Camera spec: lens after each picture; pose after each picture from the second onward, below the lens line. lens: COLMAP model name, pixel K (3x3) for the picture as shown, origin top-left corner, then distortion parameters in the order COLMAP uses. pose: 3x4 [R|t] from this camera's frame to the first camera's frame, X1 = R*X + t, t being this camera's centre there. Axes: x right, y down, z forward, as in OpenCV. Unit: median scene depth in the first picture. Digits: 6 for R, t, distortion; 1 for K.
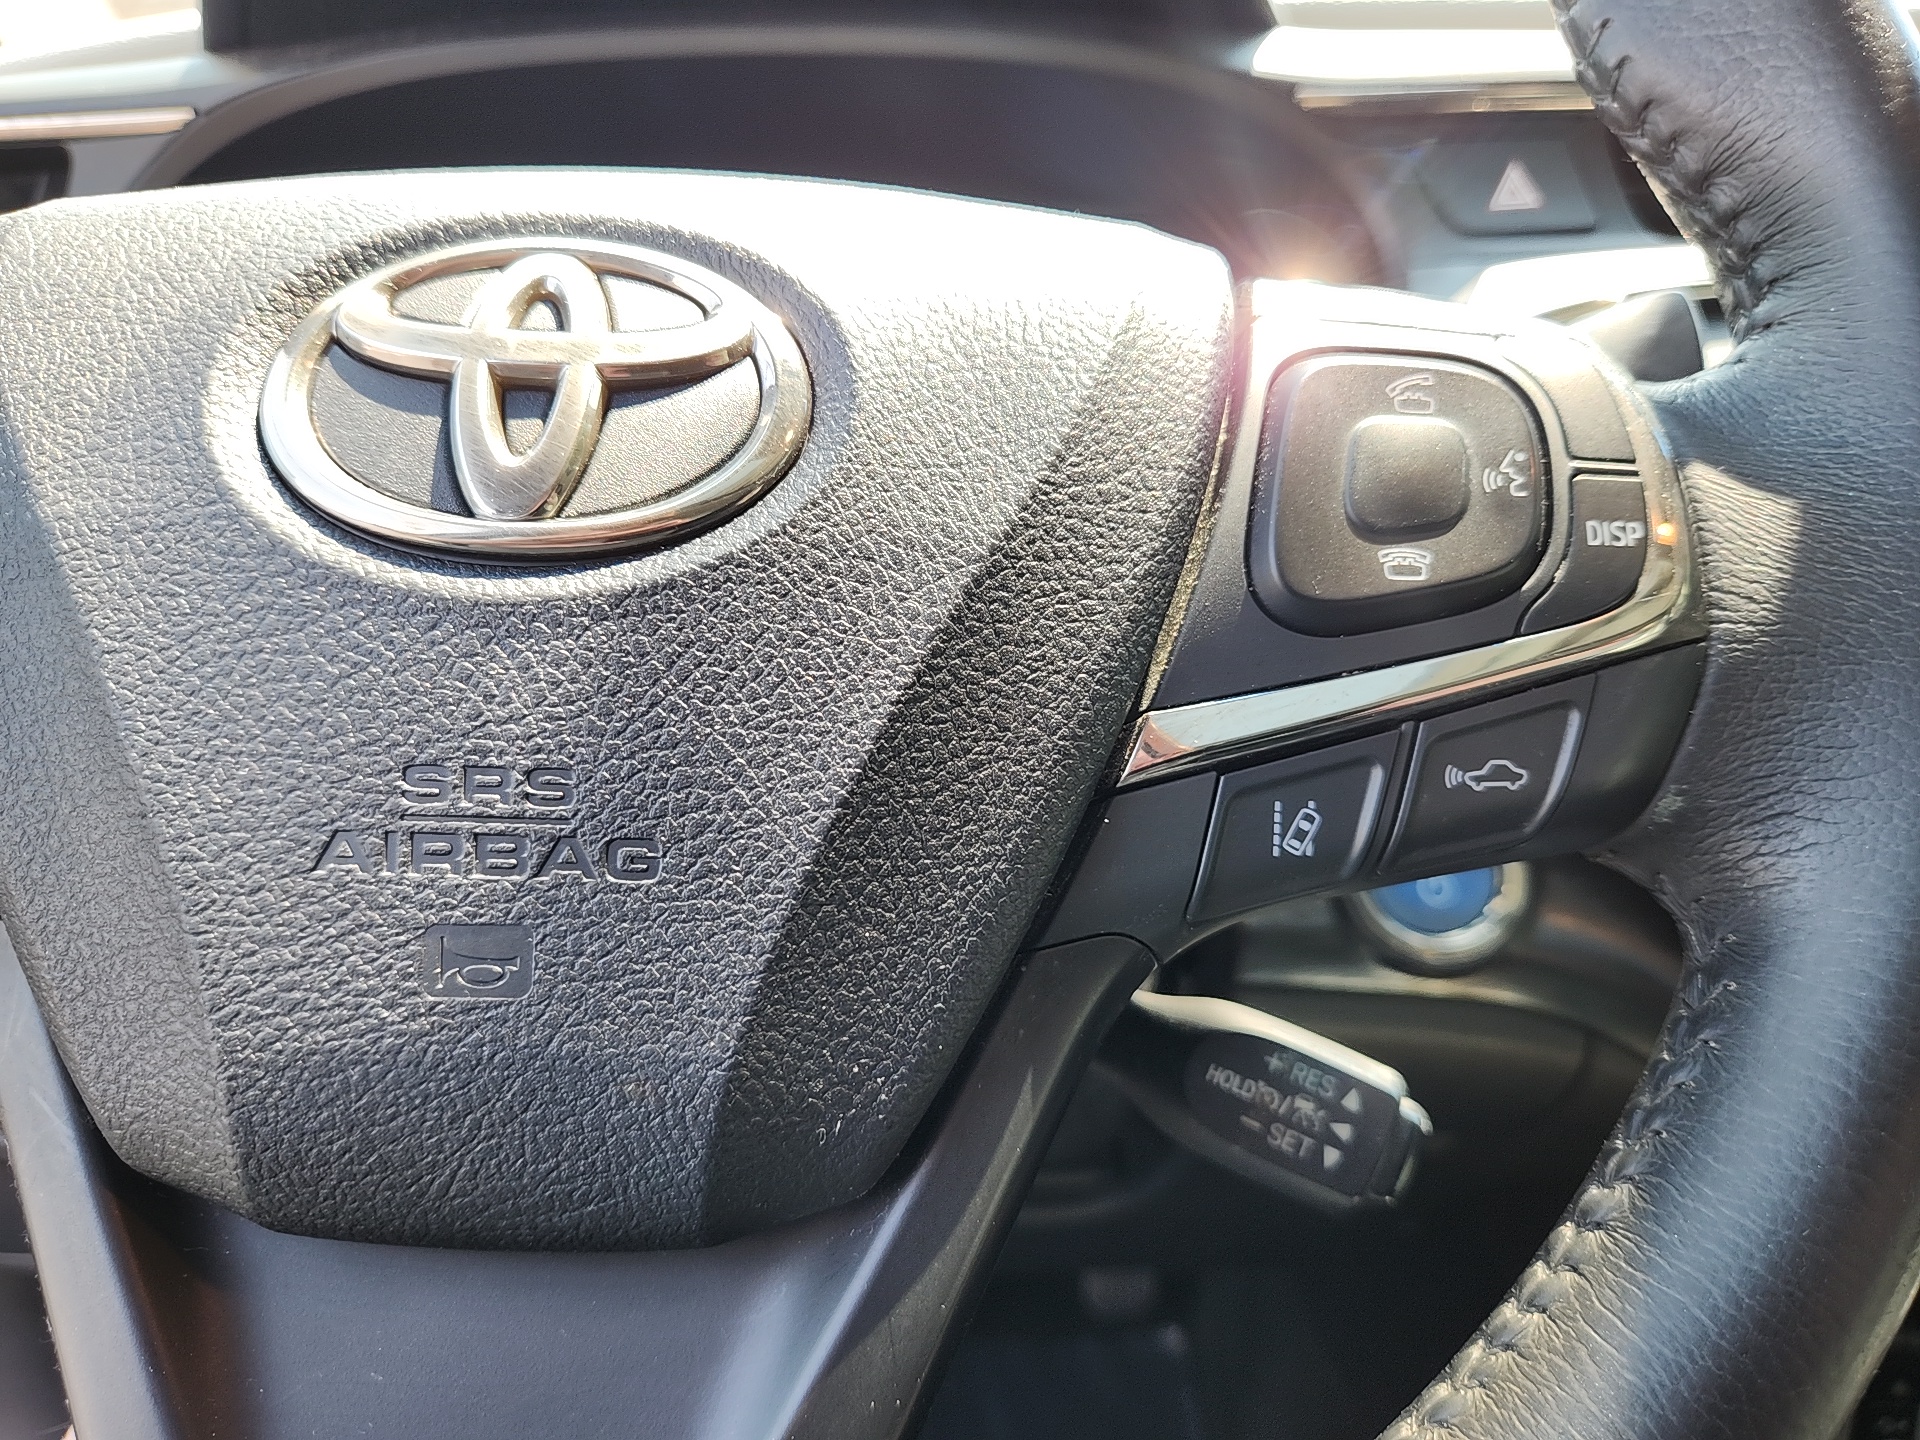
lens RADIAL K [[1252.6, 0, 982.4], [0, 1252.6, 764.5], [0, 0, 1]] dist [0.015194, -0.035177]
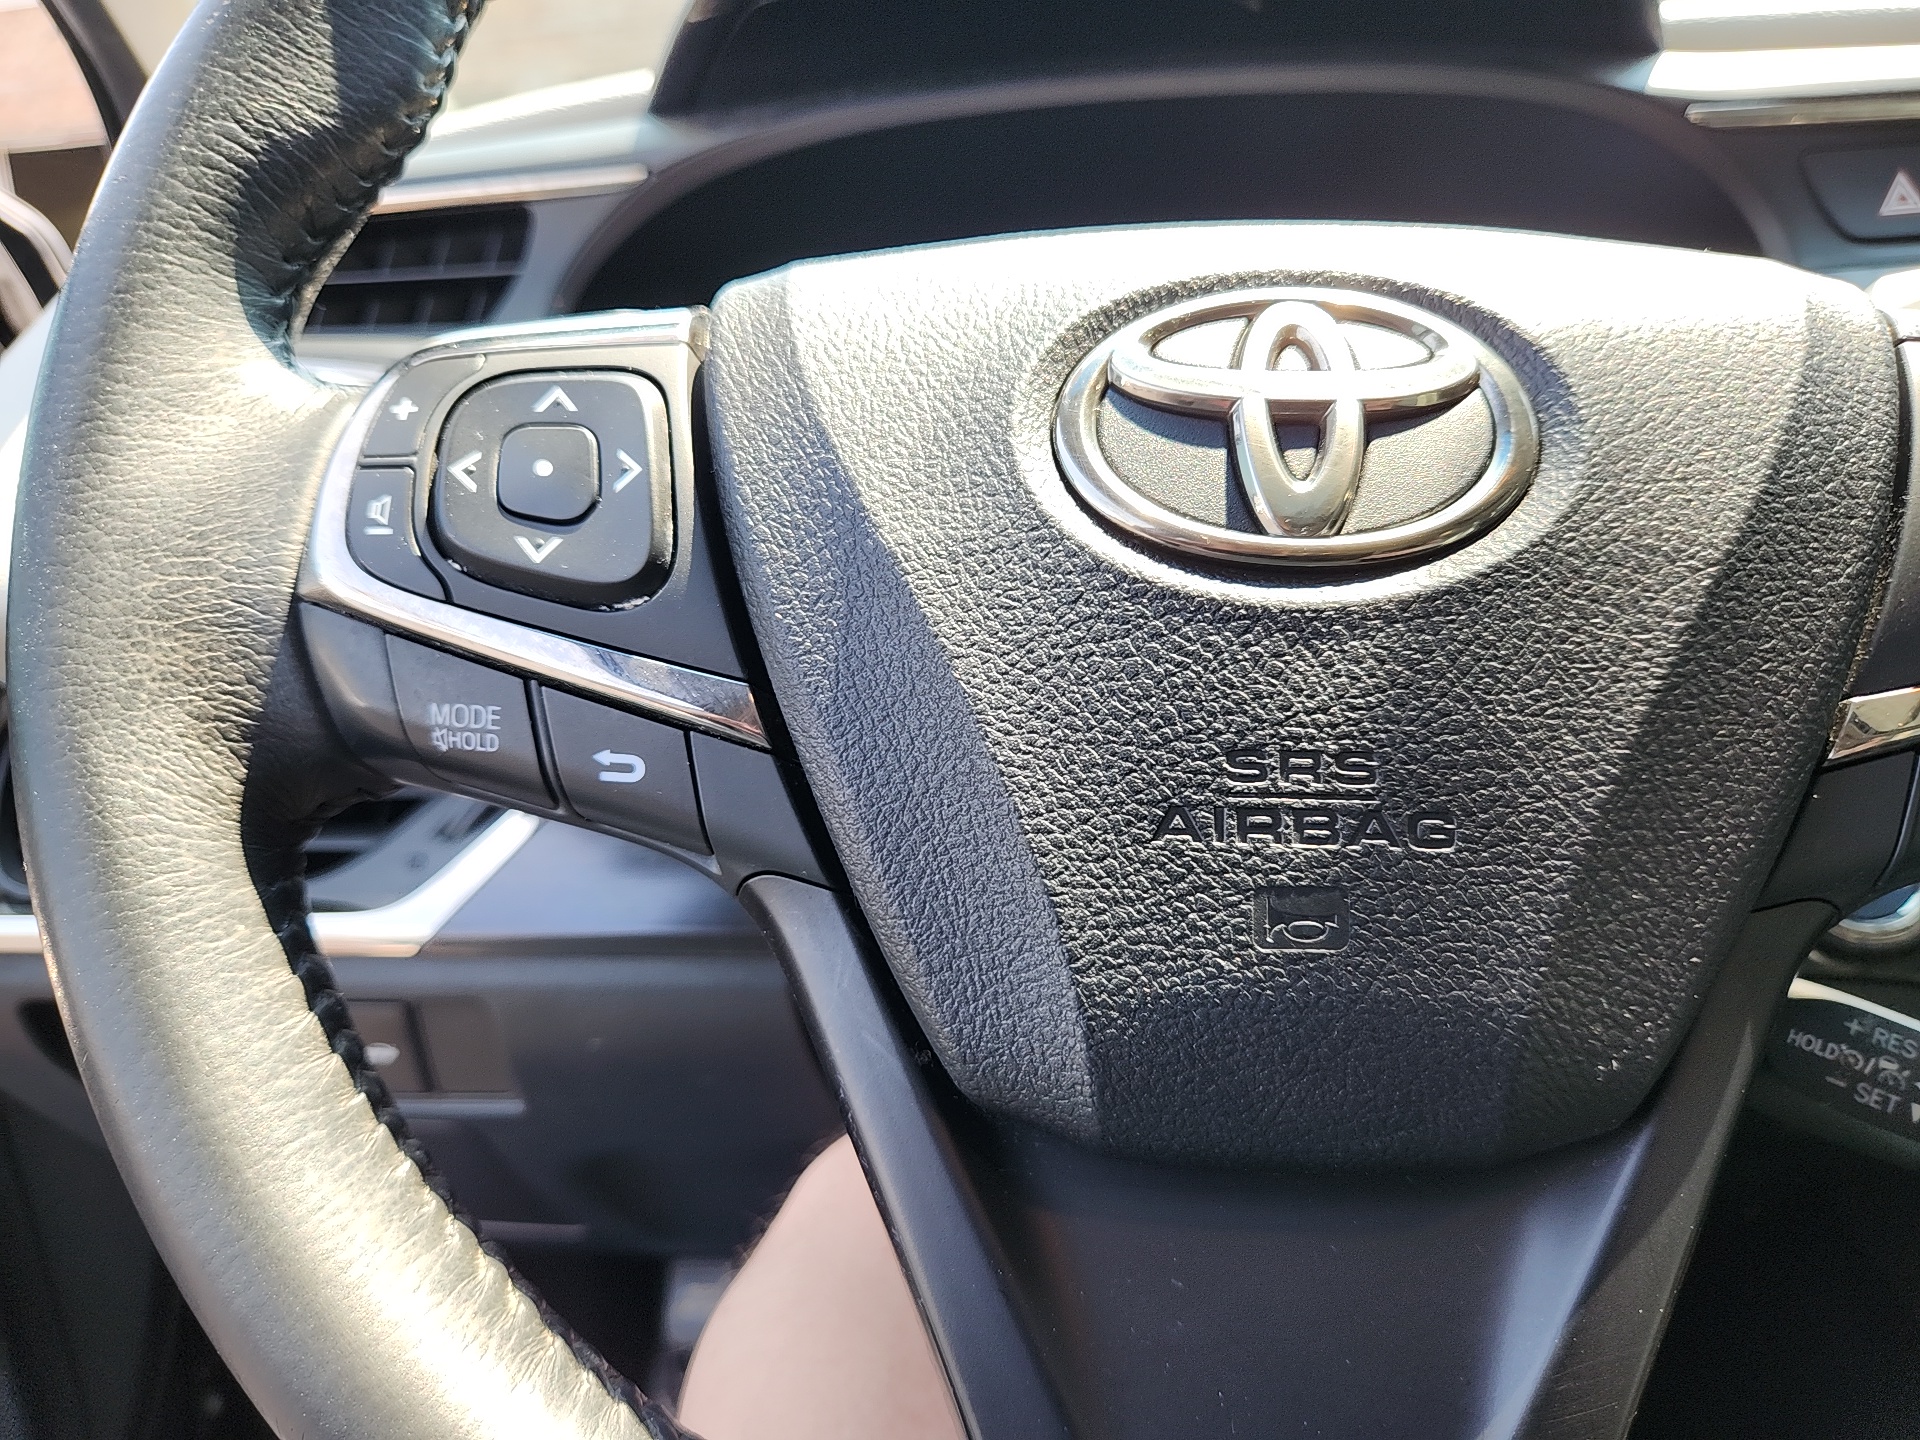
lens RADIAL K [[1252.6, 0, 982.4], [0, 1252.6, 764.5], [0, 0, 1]] dist [0.015194, -0.035177]
pose [[0.996842, -0.008433, -0.078961, -0.584519], [0.008085, 0.999956, -0.004726, 0.017061], [0.078998, 0.004072, 0.996866, -0.173681]]
